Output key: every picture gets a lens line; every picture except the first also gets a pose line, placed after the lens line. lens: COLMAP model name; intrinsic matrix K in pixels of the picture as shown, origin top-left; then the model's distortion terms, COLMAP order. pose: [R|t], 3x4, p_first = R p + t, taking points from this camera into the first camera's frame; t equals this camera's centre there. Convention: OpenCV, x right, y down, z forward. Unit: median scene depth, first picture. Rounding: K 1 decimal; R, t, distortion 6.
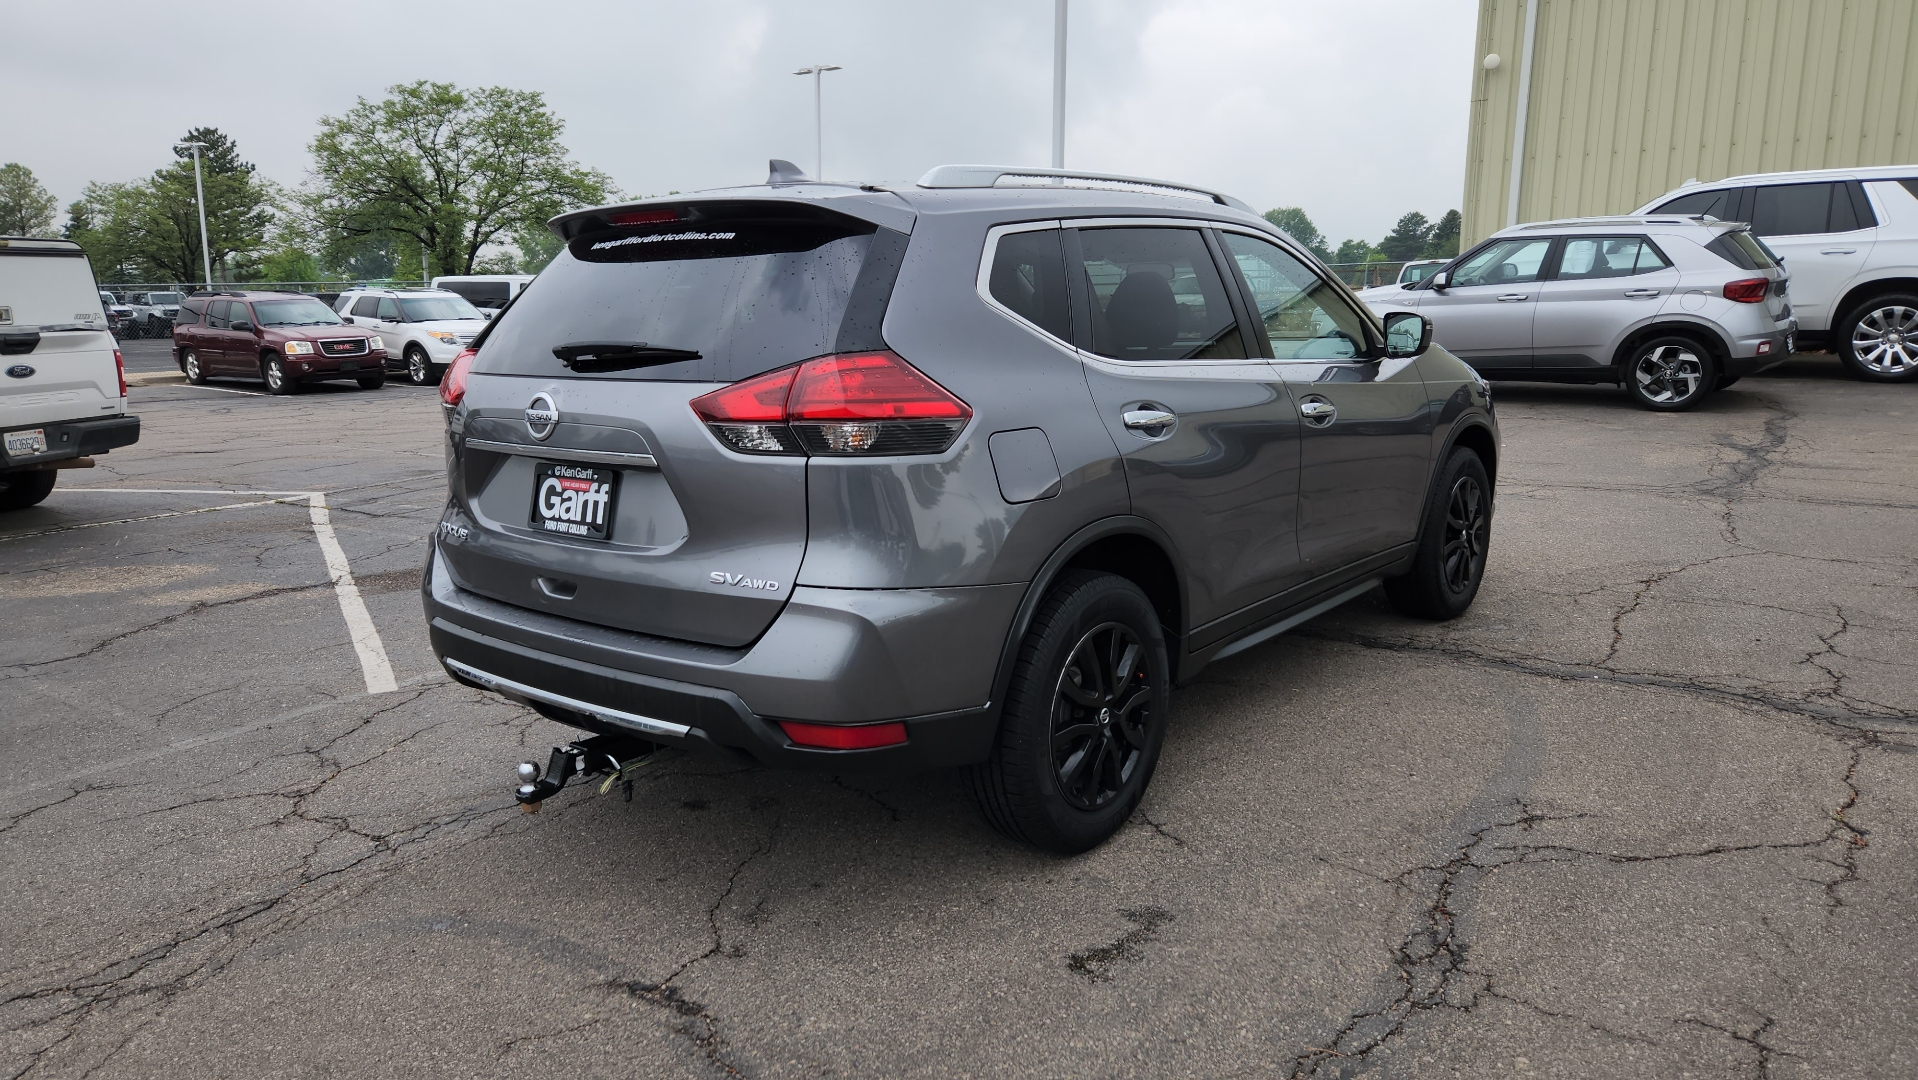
lens RADIAL K [[1284.7, 0, 925.0], [0, 1284.7, 536.7], [0, 0, 1]] dist [0.072513, -0.057661]
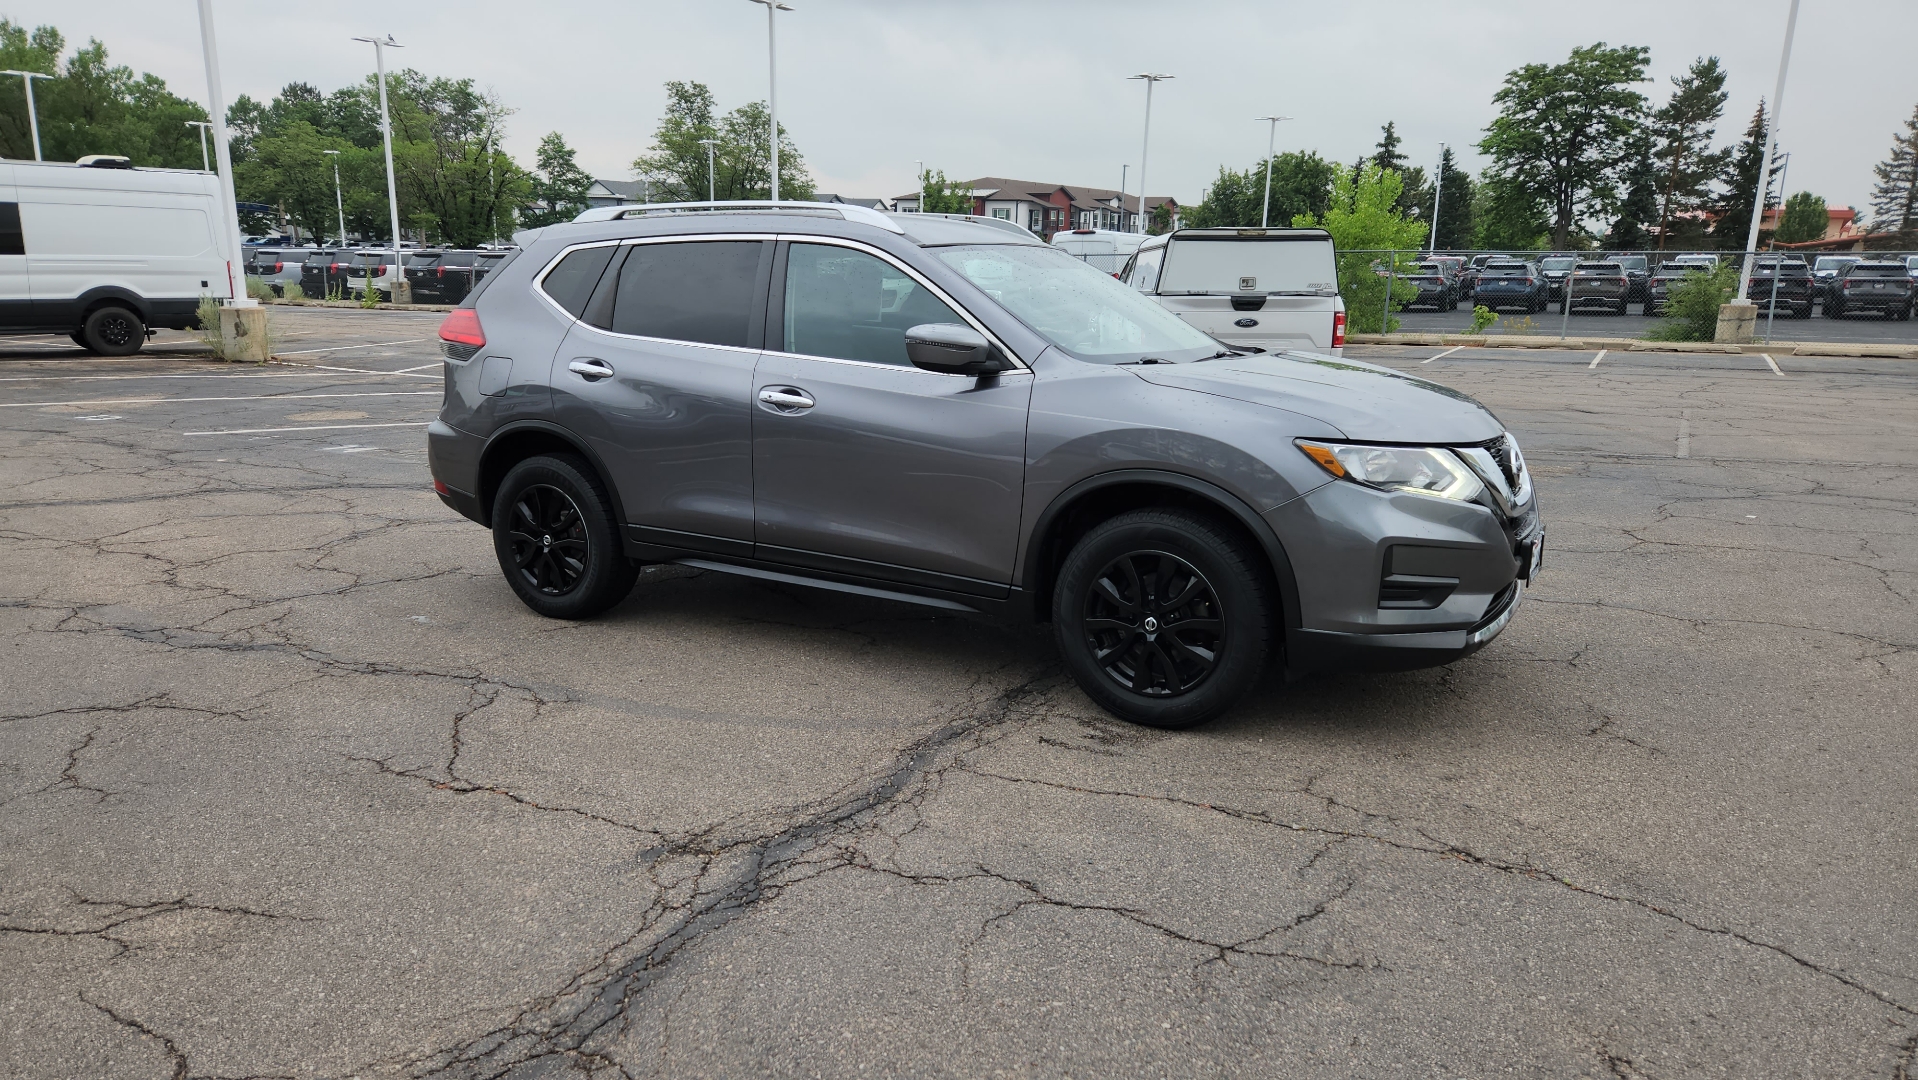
lens RADIAL K [[1299.0, 0, 912.2], [0, 1299.0, 519.8], [0, 0, 1]] dist [0.078462, -0.063548]
pose [[0.131965, 0.206958, -0.969409, 1.600904], [-0.191407, 0.964877, 0.179934, -0.243820], [0.972599, 0.161806, 0.166943, 1.020748]]
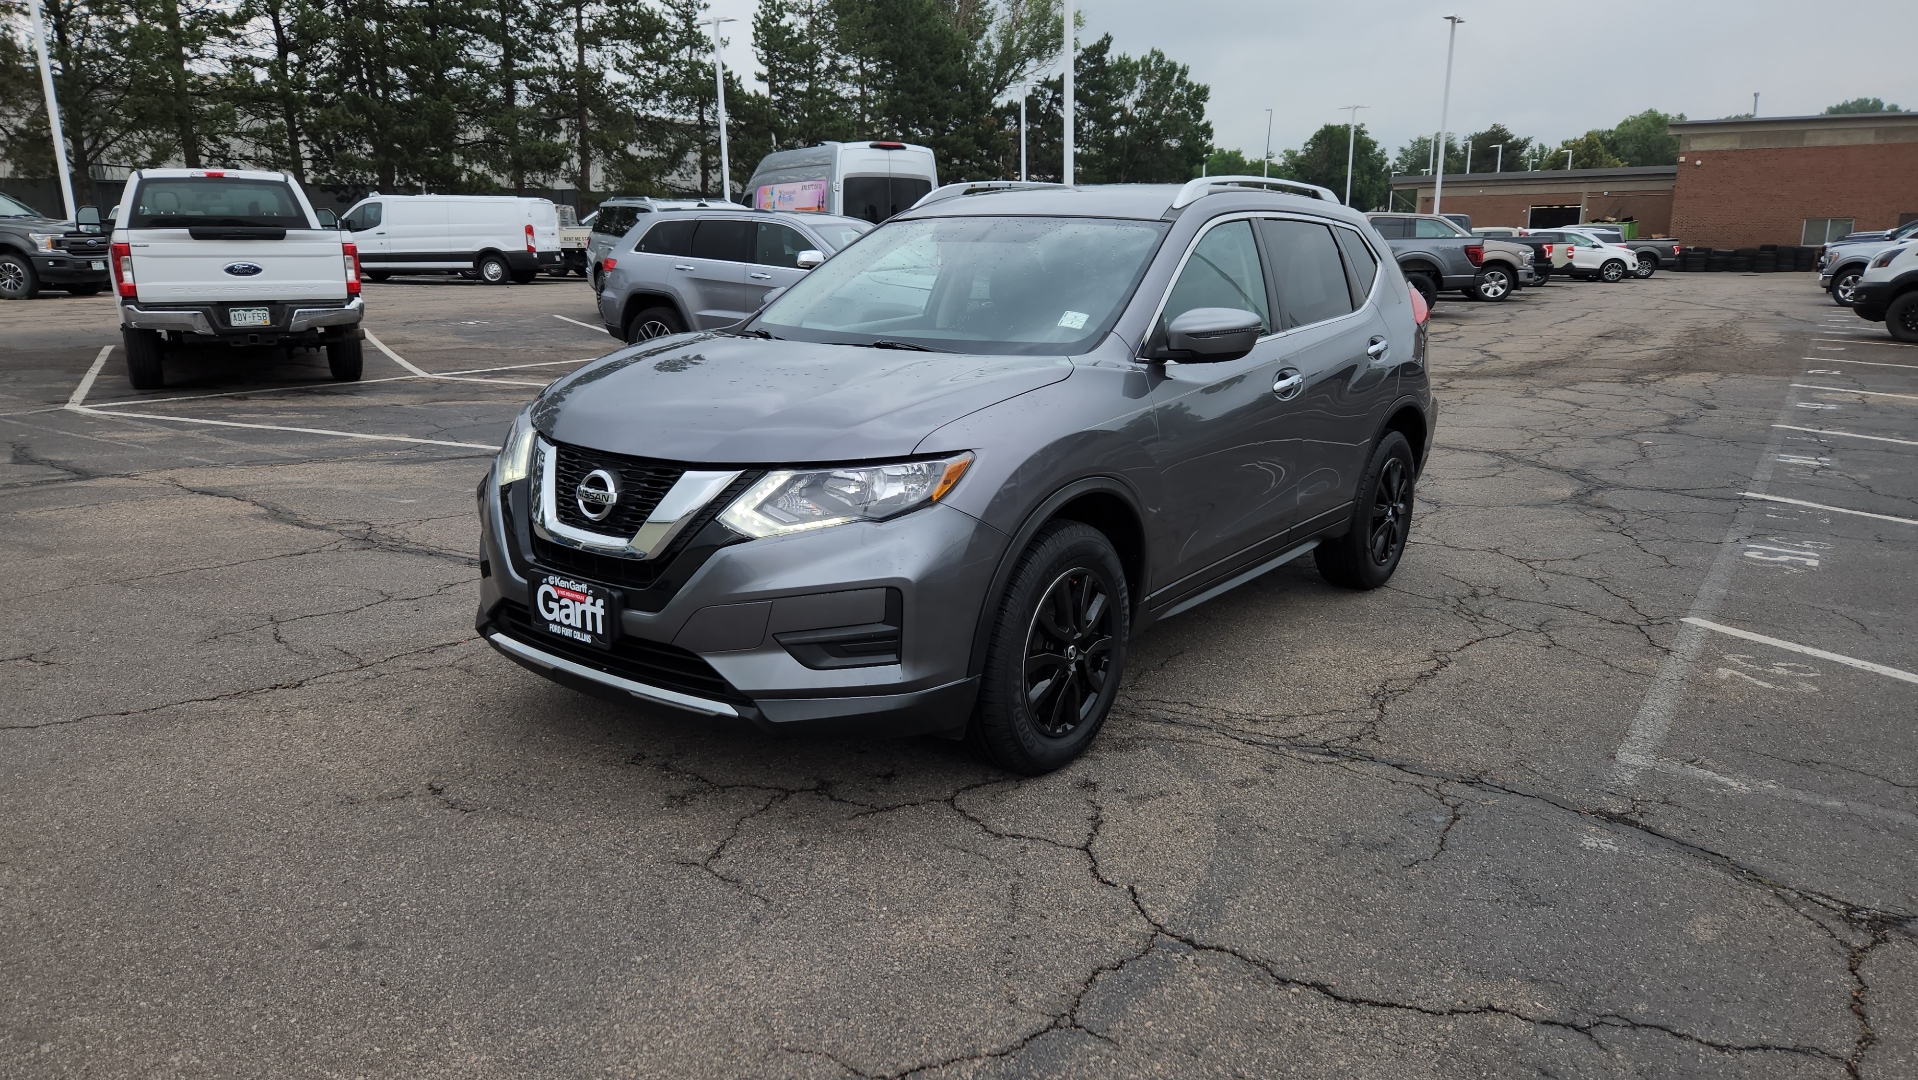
lens RADIAL K [[1283.7, 0, 913.4], [0, 1283.7, 541.1], [0, 0, 1]] dist [0.072163, -0.057732]
pose [[-0.998697, 0.021993, -0.046044, 0.378976], [0.001451, 0.914226, 0.405201, -0.513352], [0.051006, 0.404606, -0.913067, 2.558296]]
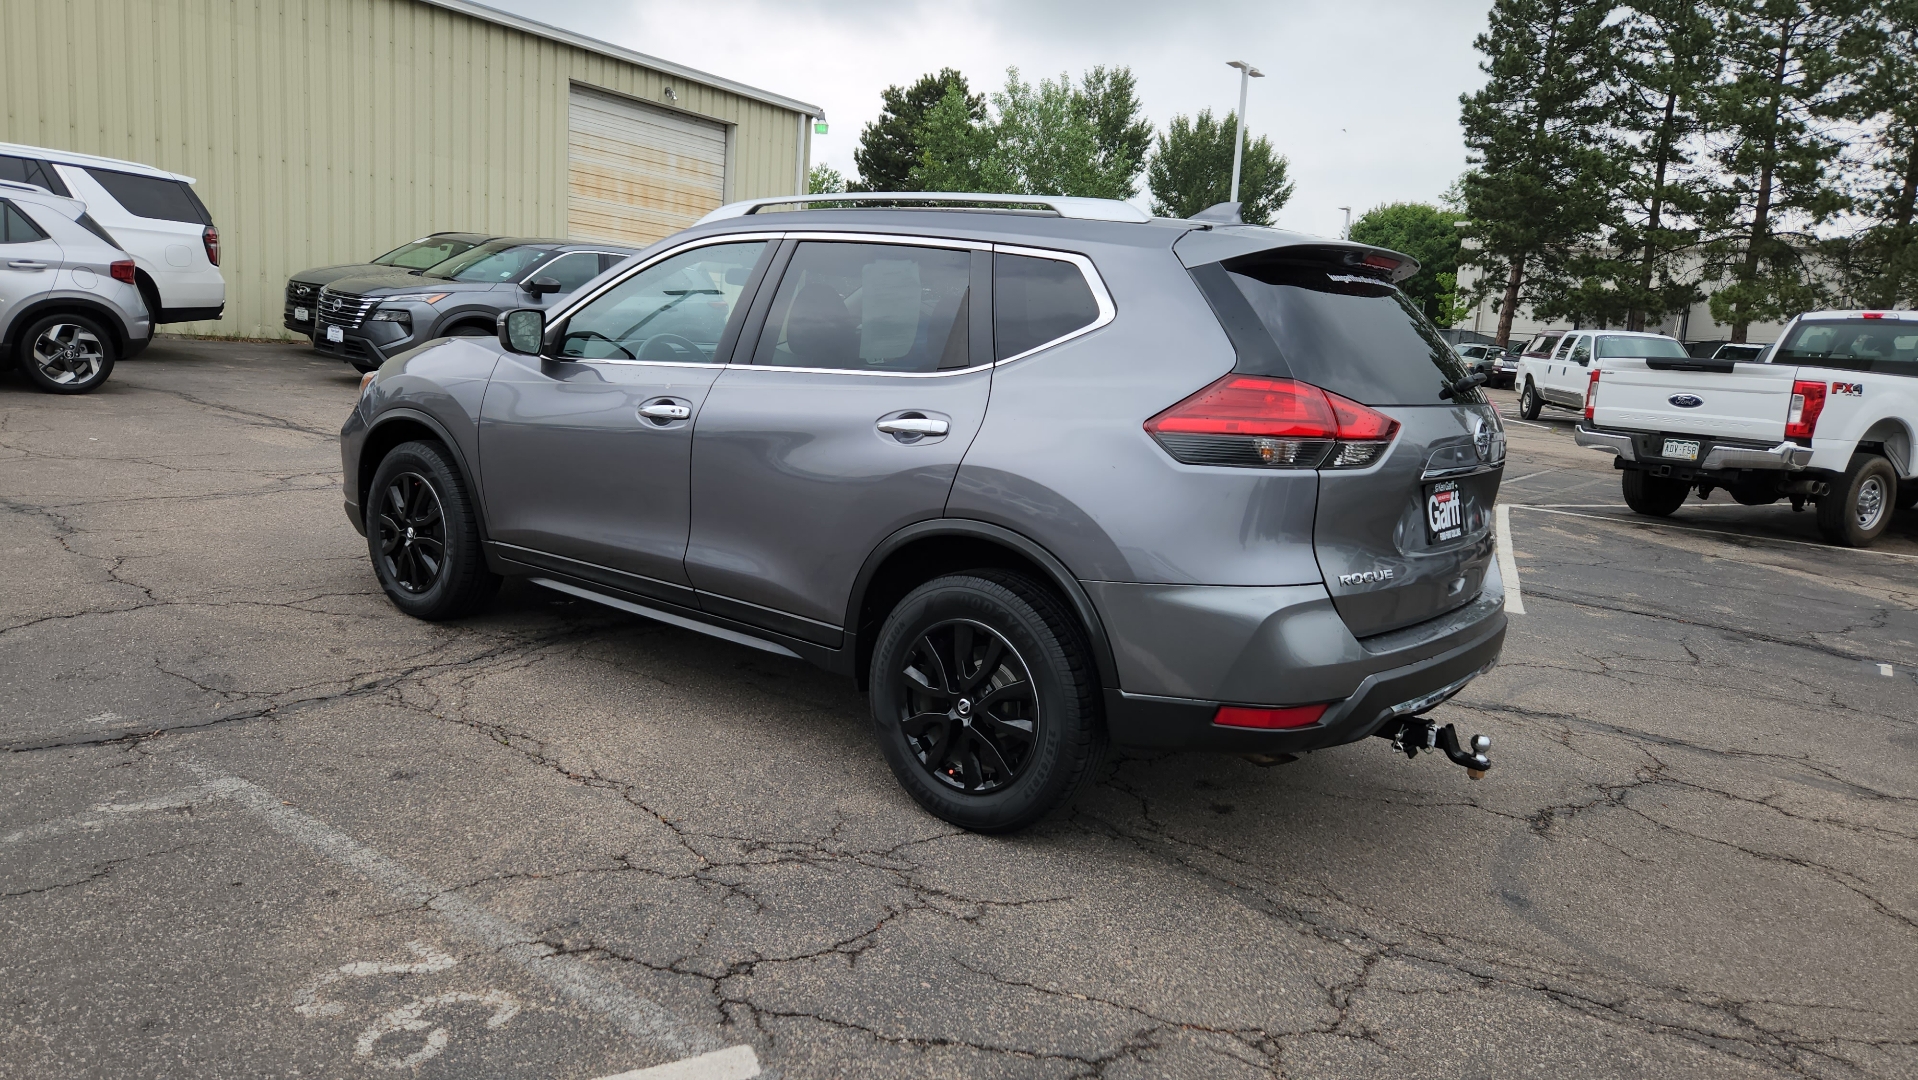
lens RADIAL K [[1284.7, 0, 925.0], [0, 1284.7, 536.7], [0, 0, 1]] dist [0.072513, -0.057661]
pose [[-0.026723, -0.144584, 0.989132, -1.150483], [0.113679, 0.982627, 0.146704, -0.185424], [-0.993158, 0.116364, -0.009823, 1.200964]]
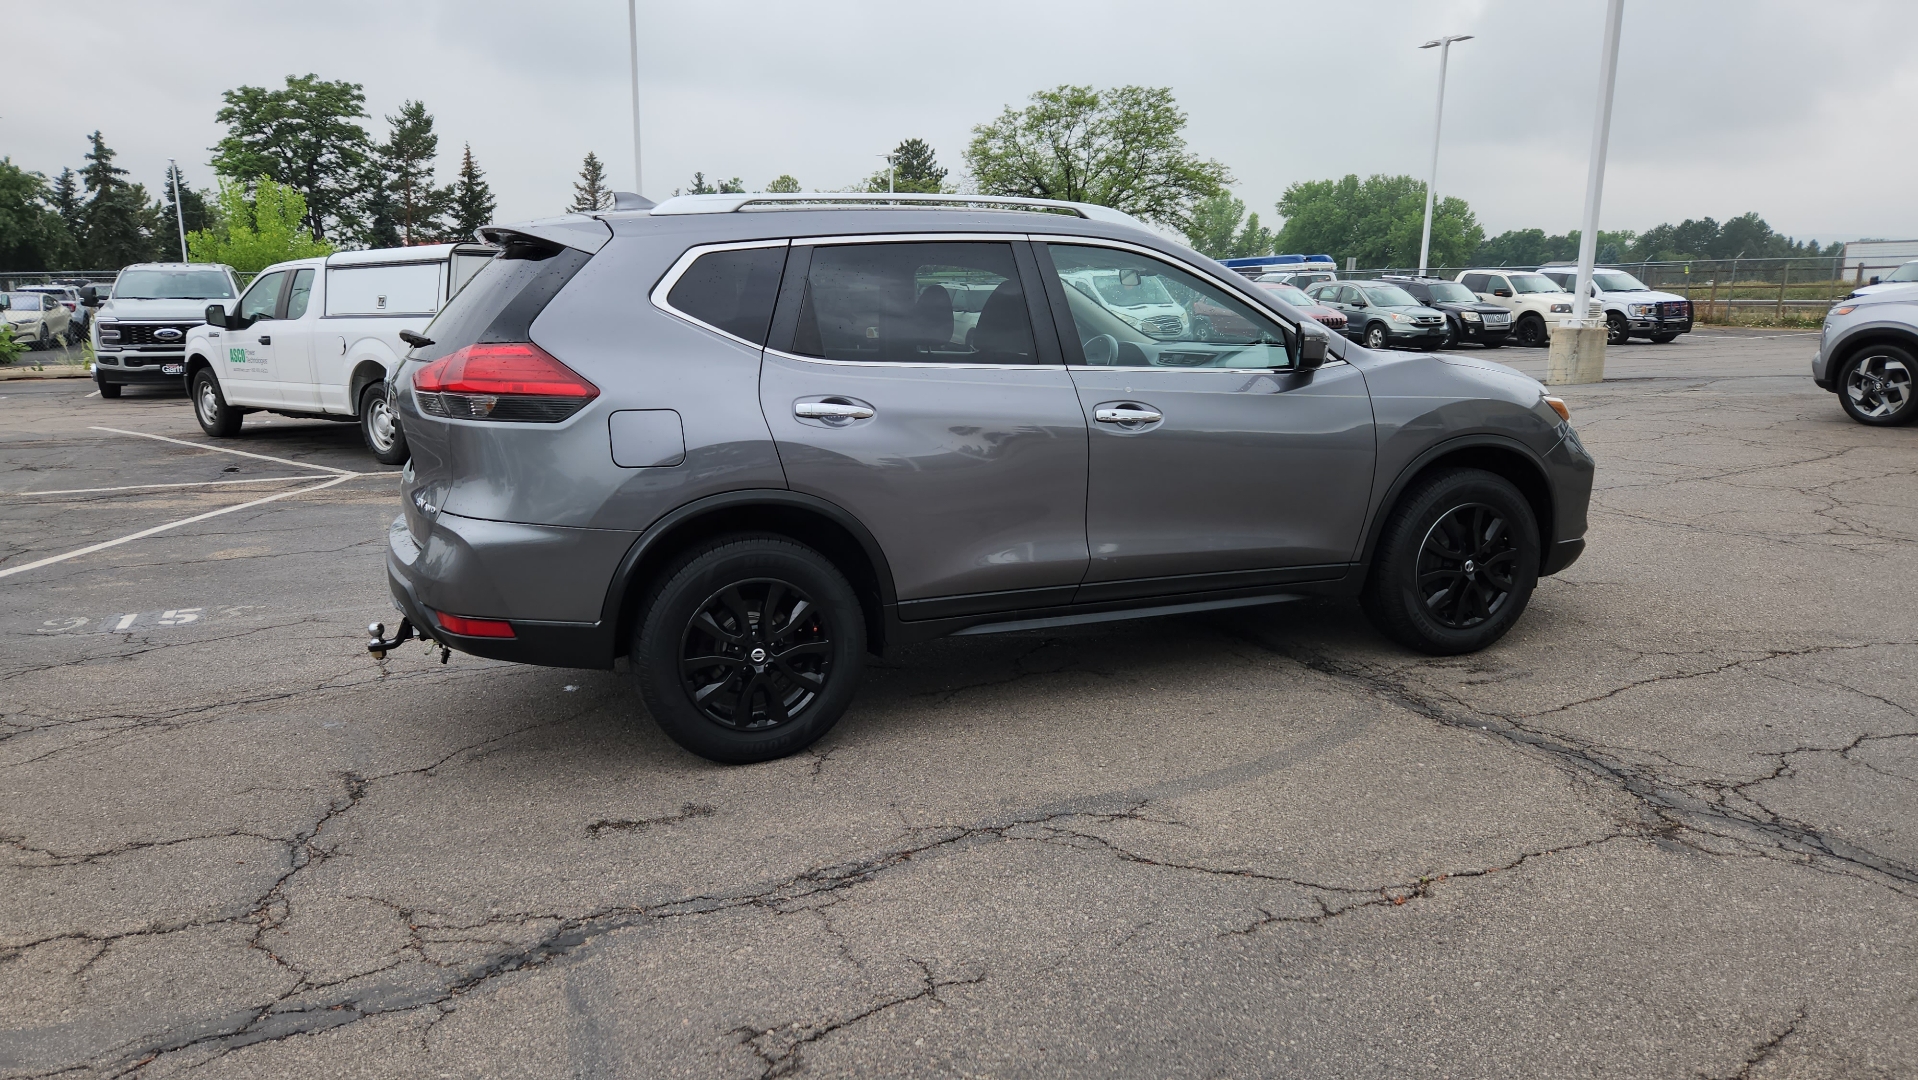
lens RADIAL K [[1296.7, 0, 920.0], [0, 1296.7, 535.9], [0, 0, 1]] dist [0.073977, -0.061031]
pose [[0.873430, 0.099674, -0.476639, 0.727512], [-0.096564, 0.994841, 0.031088, -0.019449], [0.477279, 0.018873, 0.878549, 0.008230]]
